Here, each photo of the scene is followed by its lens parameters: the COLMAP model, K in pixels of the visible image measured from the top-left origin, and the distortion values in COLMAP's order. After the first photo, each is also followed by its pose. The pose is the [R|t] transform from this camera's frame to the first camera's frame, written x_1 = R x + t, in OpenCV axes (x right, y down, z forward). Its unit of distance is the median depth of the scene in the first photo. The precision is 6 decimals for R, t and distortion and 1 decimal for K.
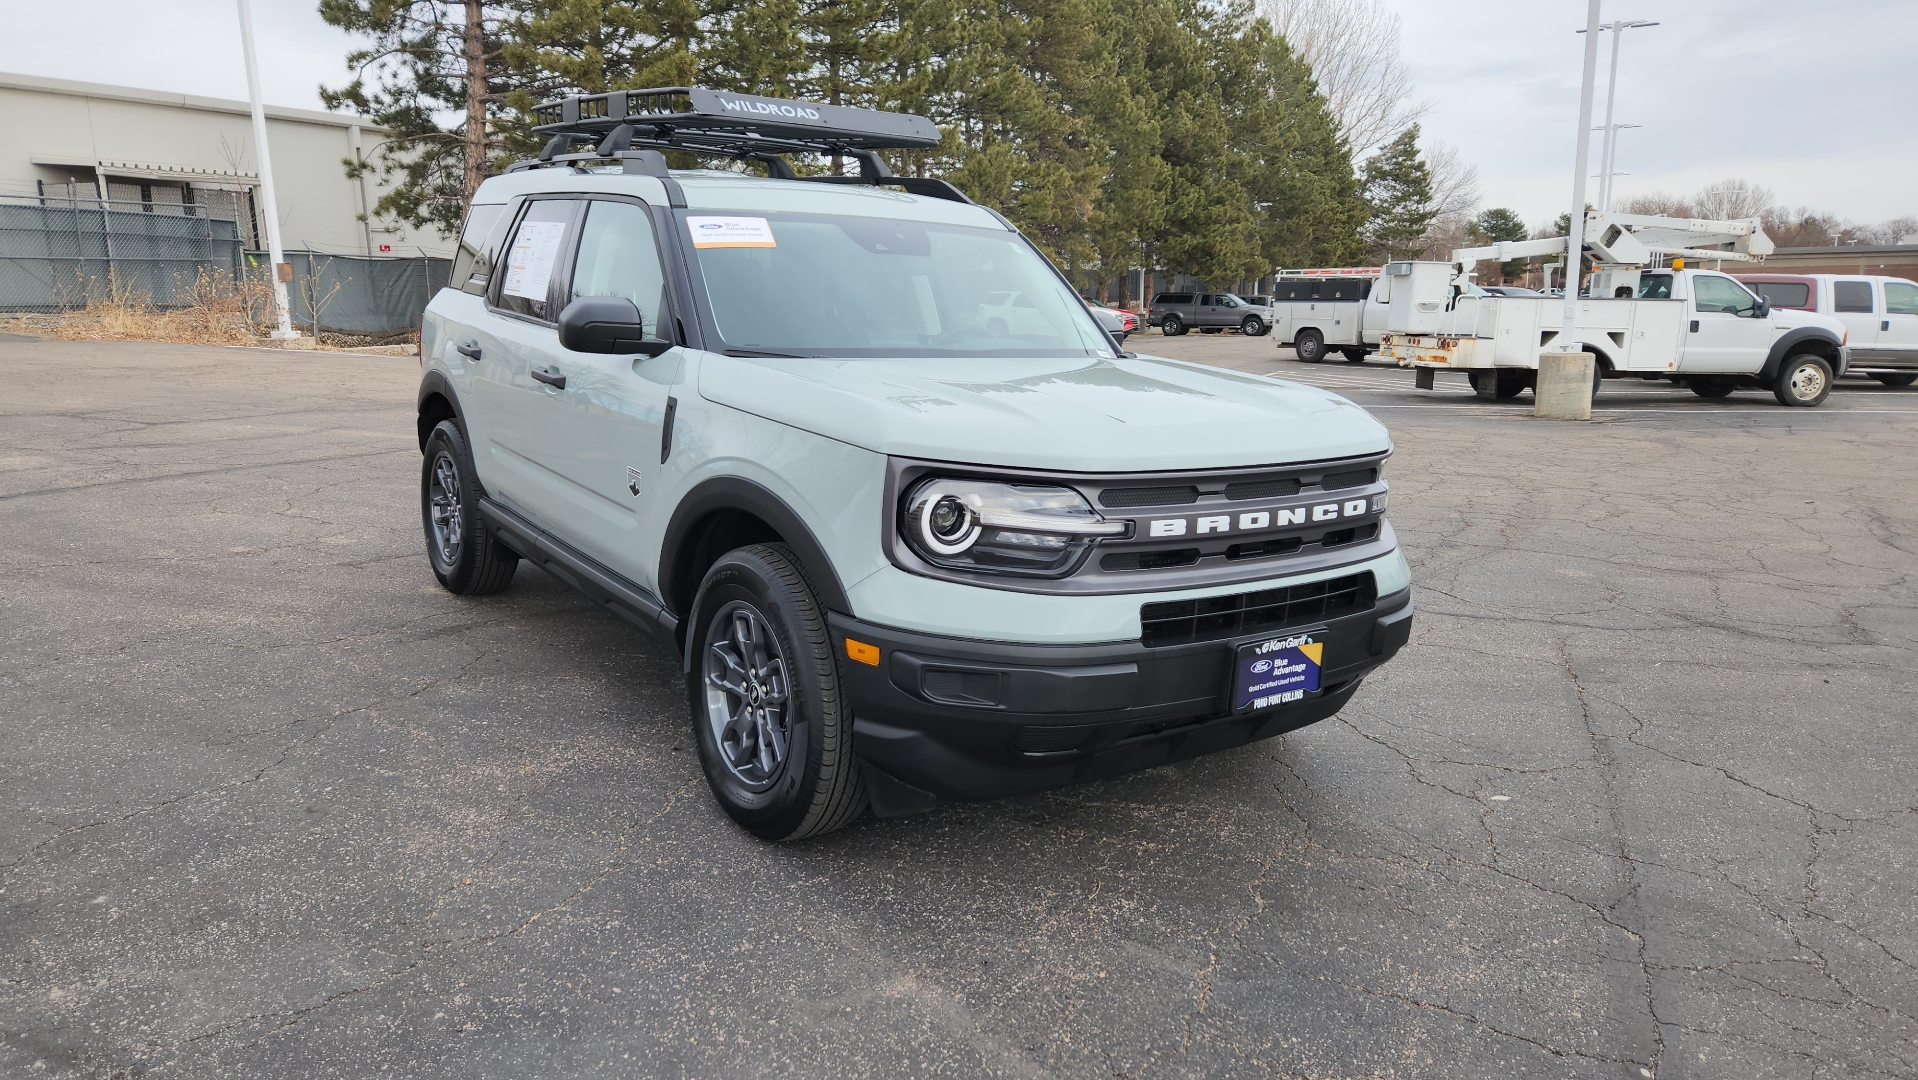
lens RADIAL K [[1288.3, 0, 917.7], [0, 1288.3, 549.7], [0, 0, 1]] dist [0.065566, -0.047763]
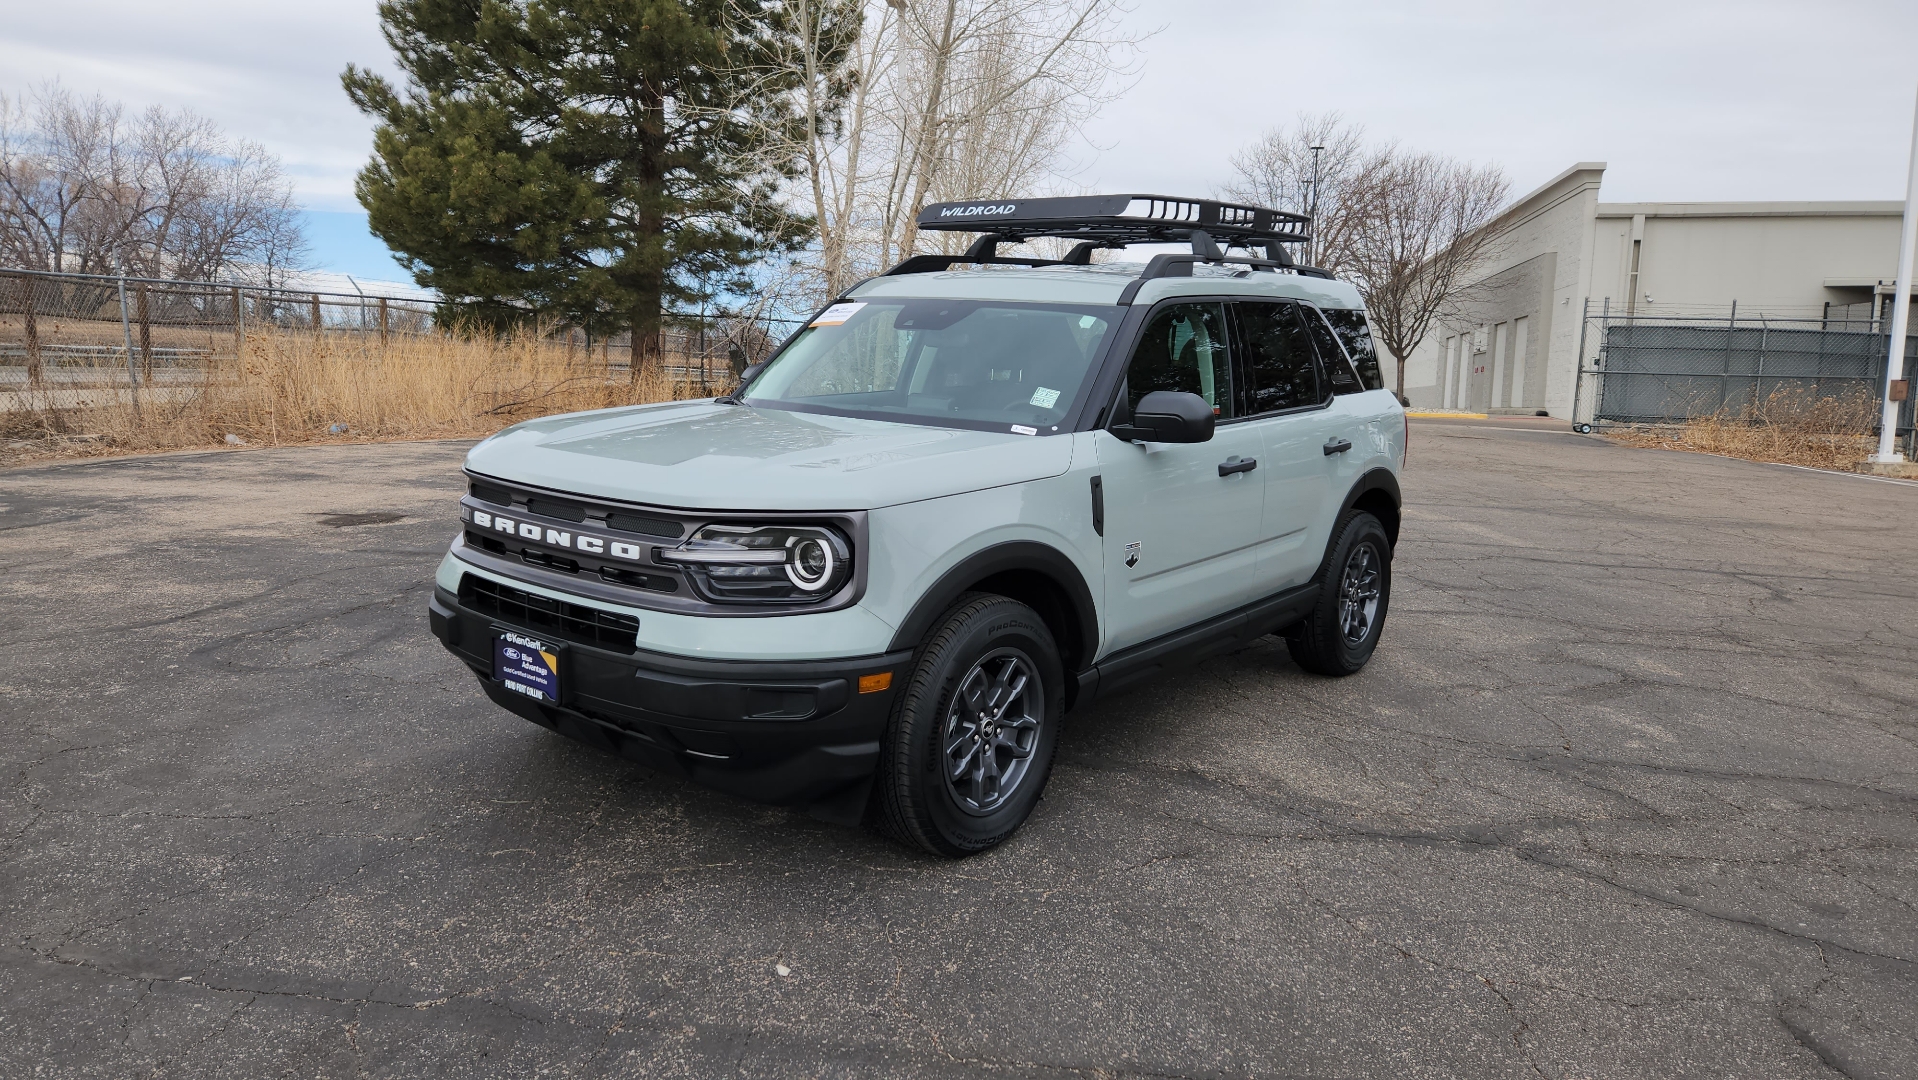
lens RADIAL K [[1283.3, 0, 930.4], [0, 1283.3, 538.5], [0, 0, 1]] dist [0.062750, -0.047637]
pose [[0.281227, 0.130307, -0.950753, 1.432201], [-0.225226, 0.972027, 0.066602, -0.171390], [0.932837, 0.195404, 0.302709, 0.941990]]
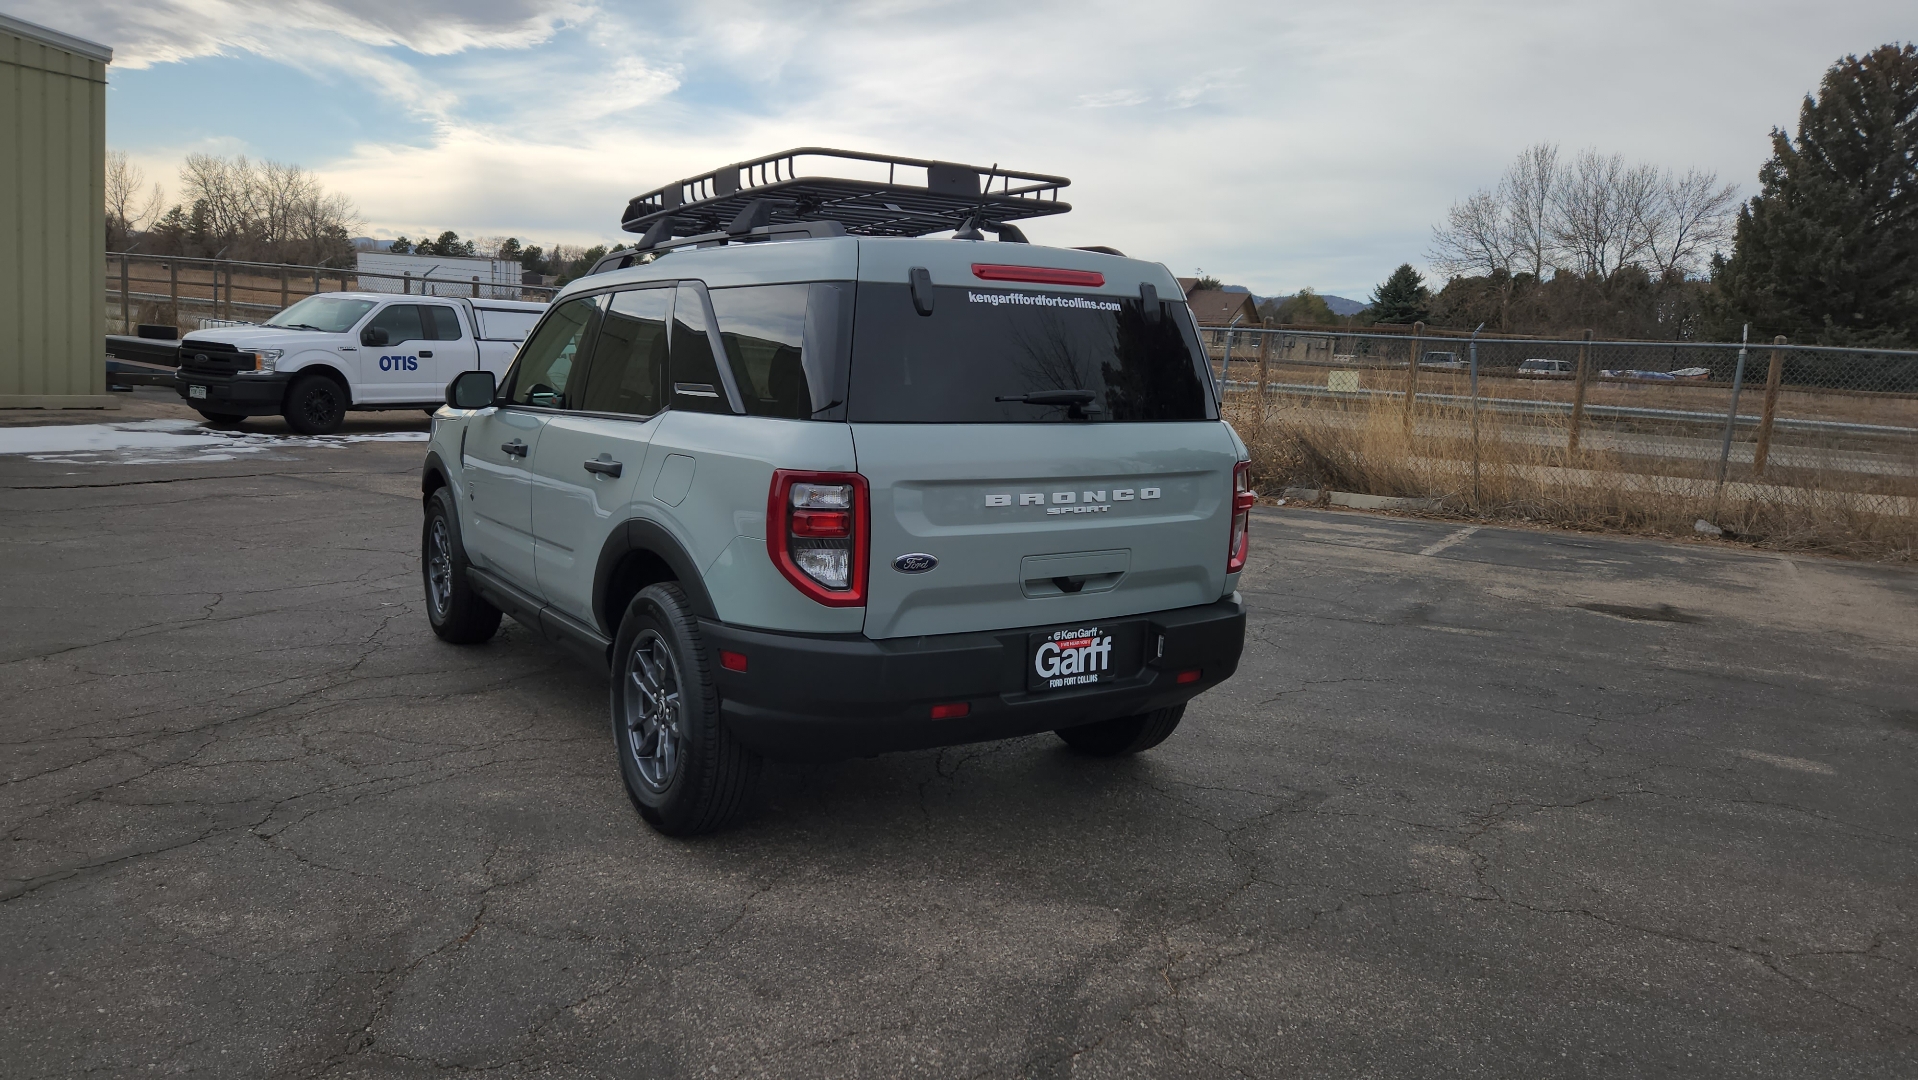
lens RADIAL K [[1281.0, 0, 930.8], [0, 1281.0, 540.7], [0, 0, 1]] dist [0.064882, -0.049462]
pose [[-0.996824, -0.076925, 0.020606, -0.434668], [-0.064900, 0.934650, 0.349595, -0.710466], [-0.046152, 0.347148, -0.936674, 3.192789]]
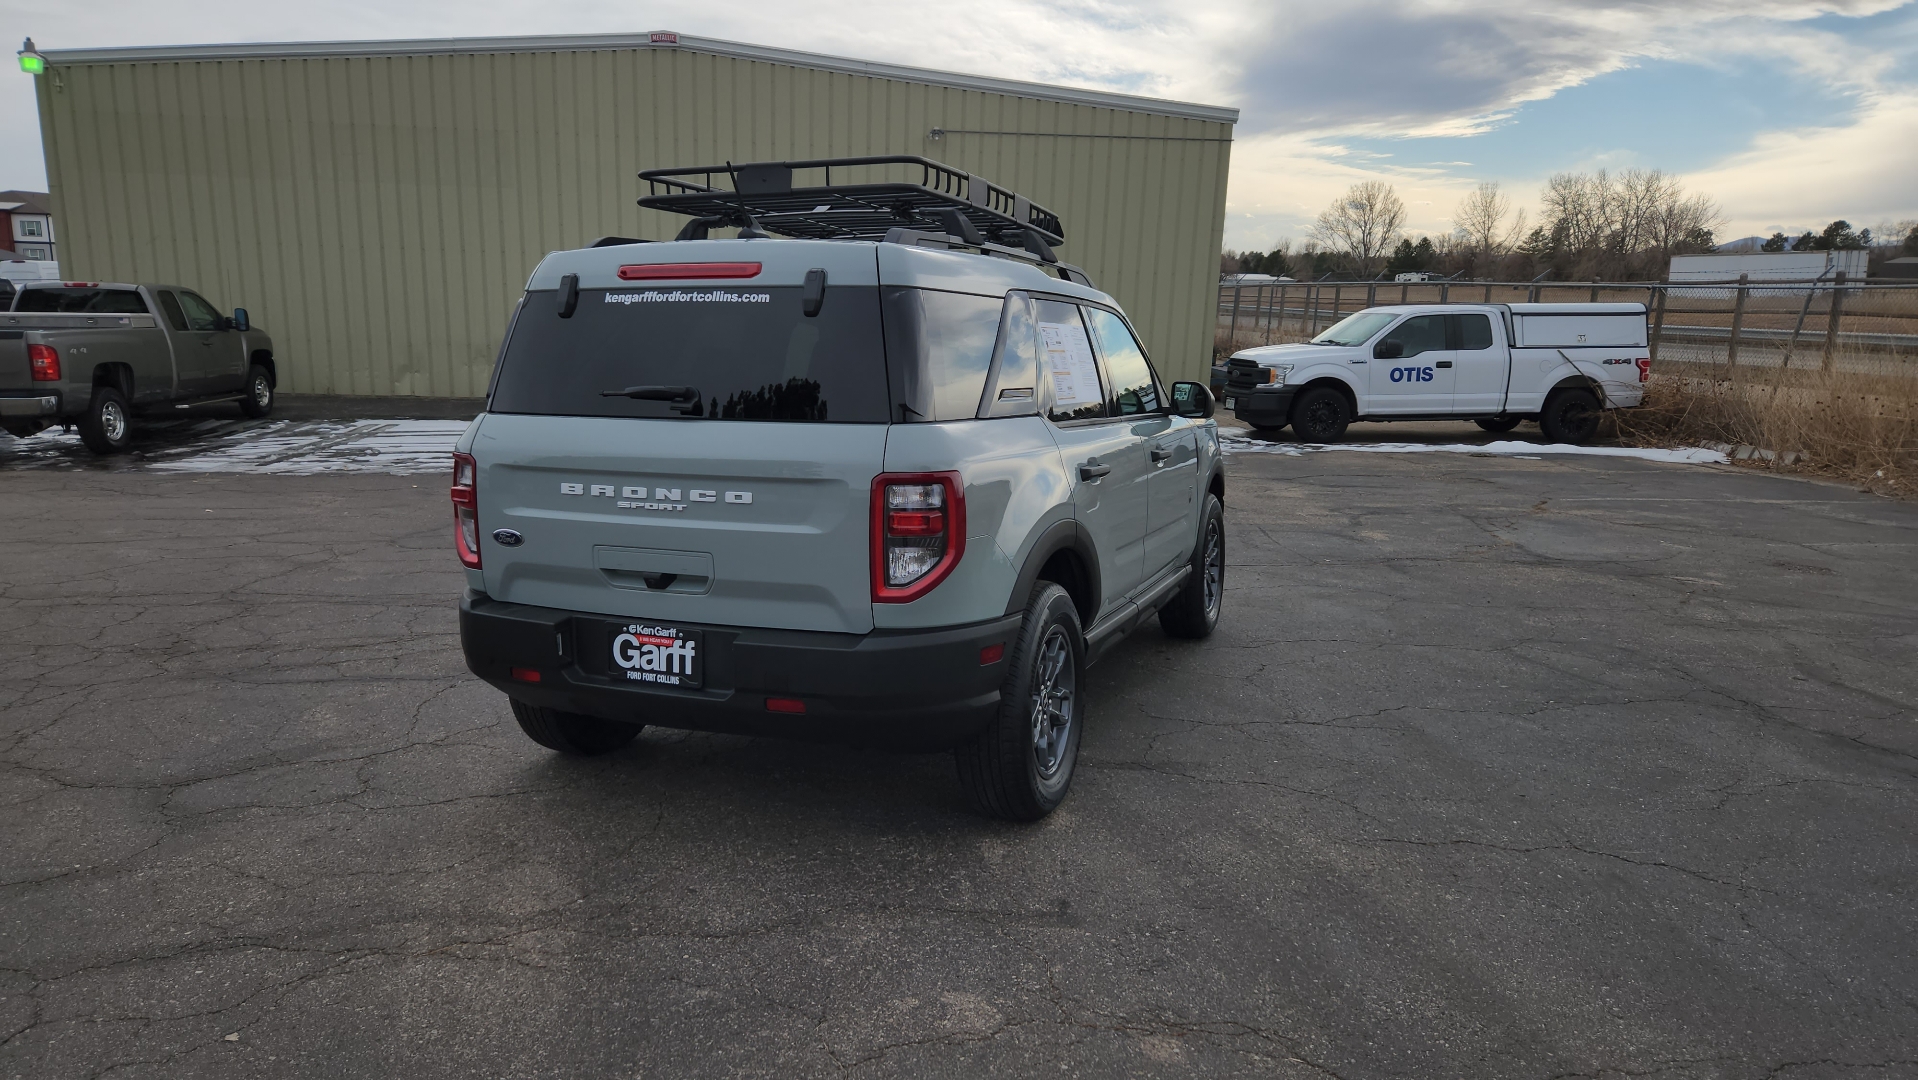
lens RADIAL K [[1289.6, 0, 917.8], [0, 1289.6, 556.2], [0, 0, 1]] dist [0.062081, -0.041139]
pose [[-0.546204, -0.177899, 0.818543, -1.619945], [0.150847, 0.940322, 0.305024, -0.617280], [-0.823958, 0.290081, -0.486772, 2.480390]]
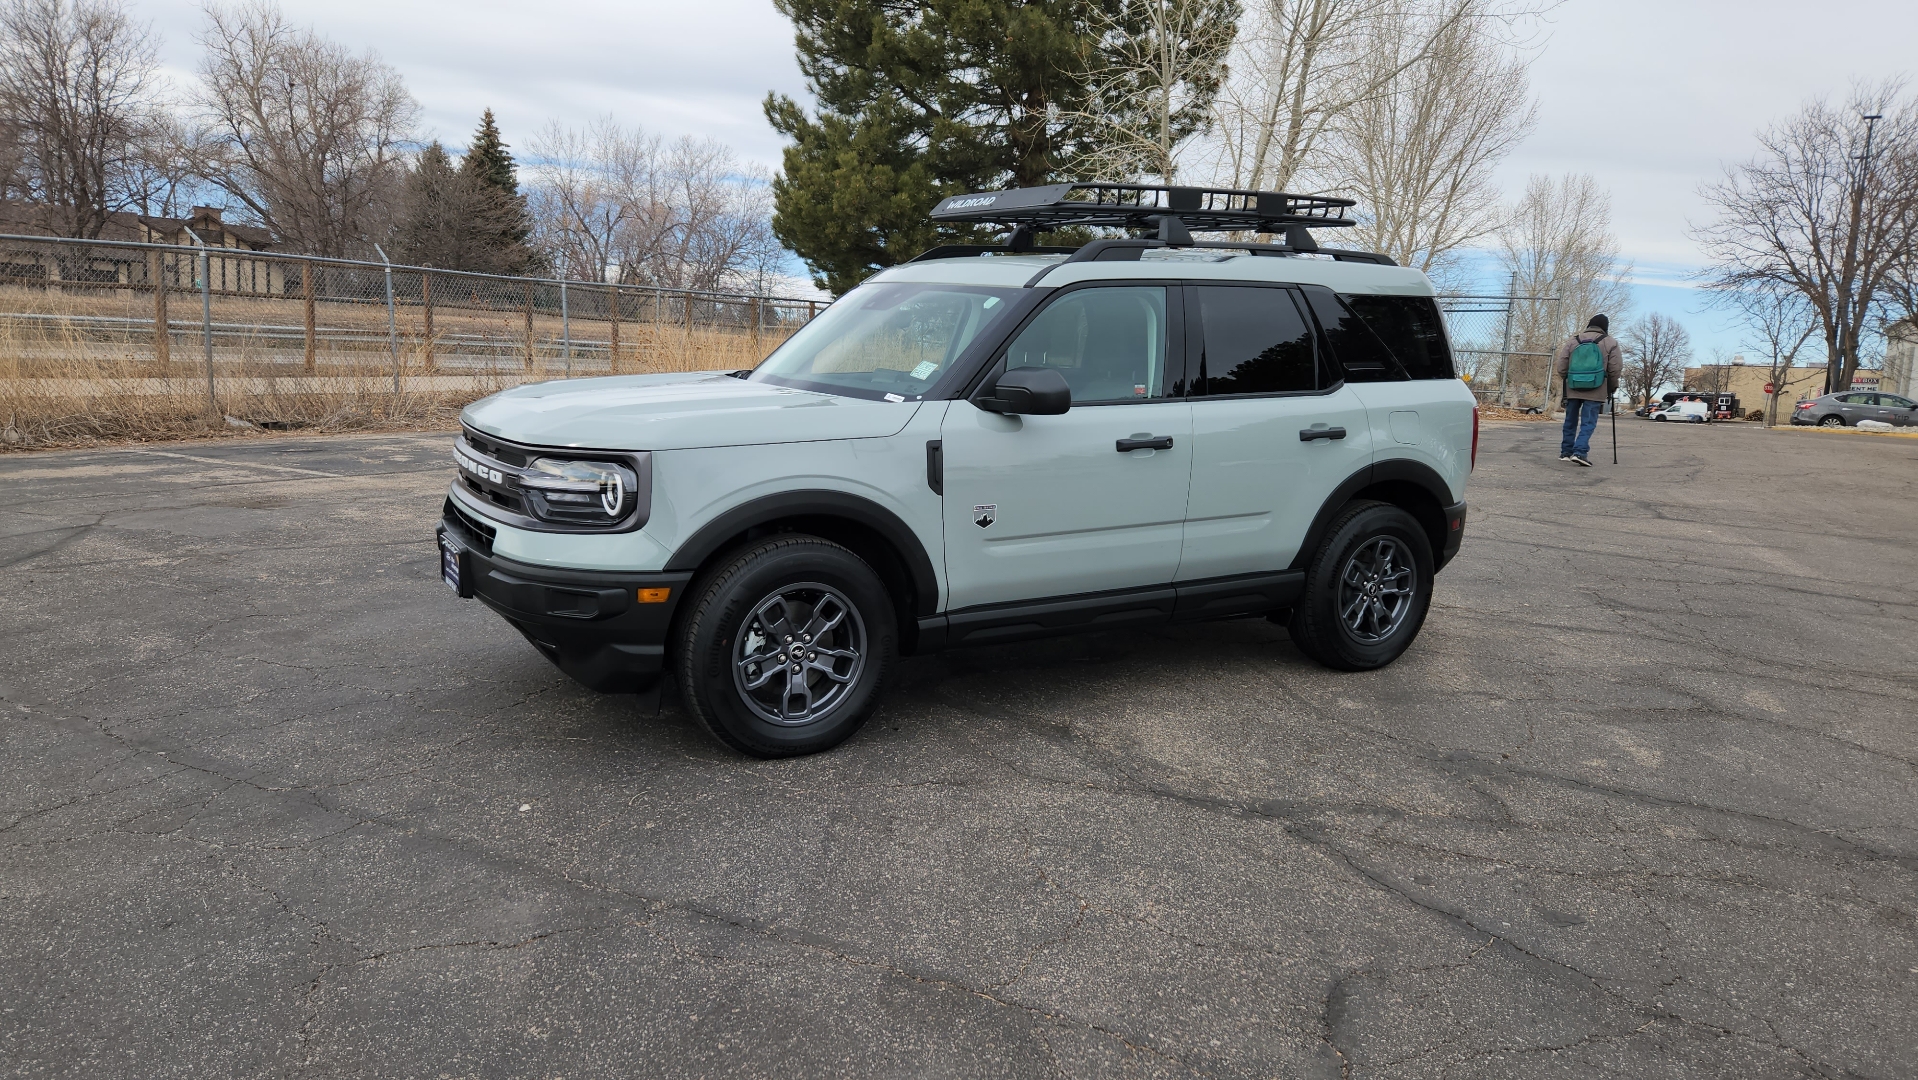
lens RADIAL K [[1283.3, 0, 923.0], [0, 1283.3, 549.6], [0, 0, 1]] dist [0.062750, -0.047637]
pose [[-0.068786, 0.143511, -0.987255, 1.668073], [-0.250603, 0.955383, 0.156338, -0.285456], [0.965643, 0.258163, -0.029753, 1.525600]]
